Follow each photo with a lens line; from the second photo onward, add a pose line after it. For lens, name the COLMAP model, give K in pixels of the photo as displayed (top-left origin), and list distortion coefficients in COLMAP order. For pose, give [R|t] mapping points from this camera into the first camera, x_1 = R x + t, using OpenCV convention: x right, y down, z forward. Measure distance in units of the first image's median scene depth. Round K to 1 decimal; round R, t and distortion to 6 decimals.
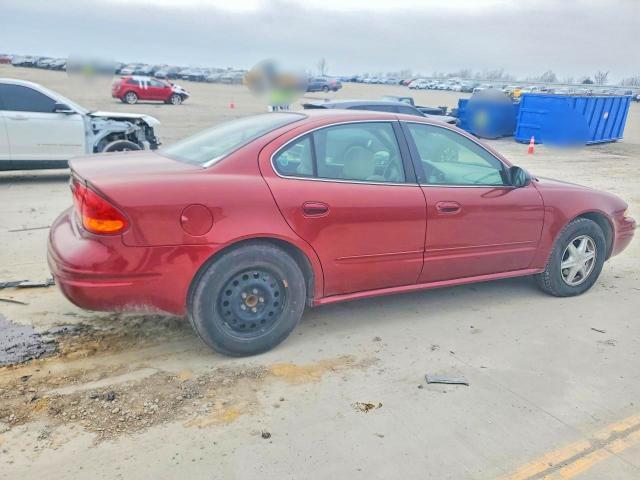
lens RADIAL K [[505.5, 0, 318.5], [0, 505.5, 241.4], [0, 0, 1]] dist [-0.006696, 0.015277]
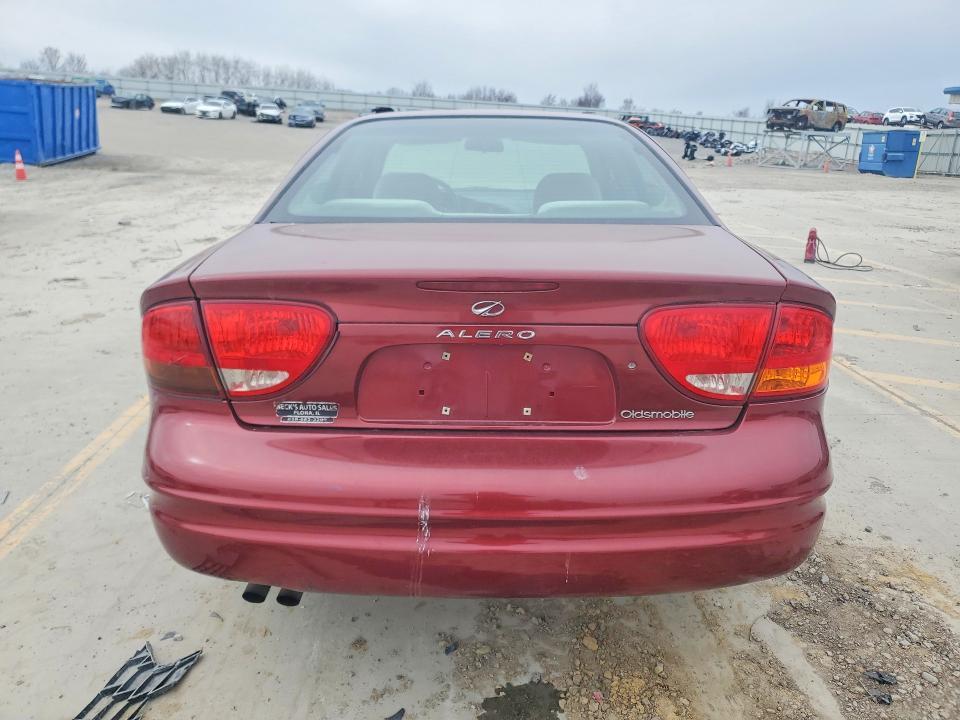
lens RADIAL K [[758.2, 0, 474.9], [0, 758.2, 361.9], [0, 0, 1]] dist [-0.006696, 0.015277]
pose [[0.450833, -0.281927, 0.846916, -0.993129], [0.219911, 0.954646, 0.200725, -0.211341], [-0.865095, 0.095753, 0.492384, 0.808126]]
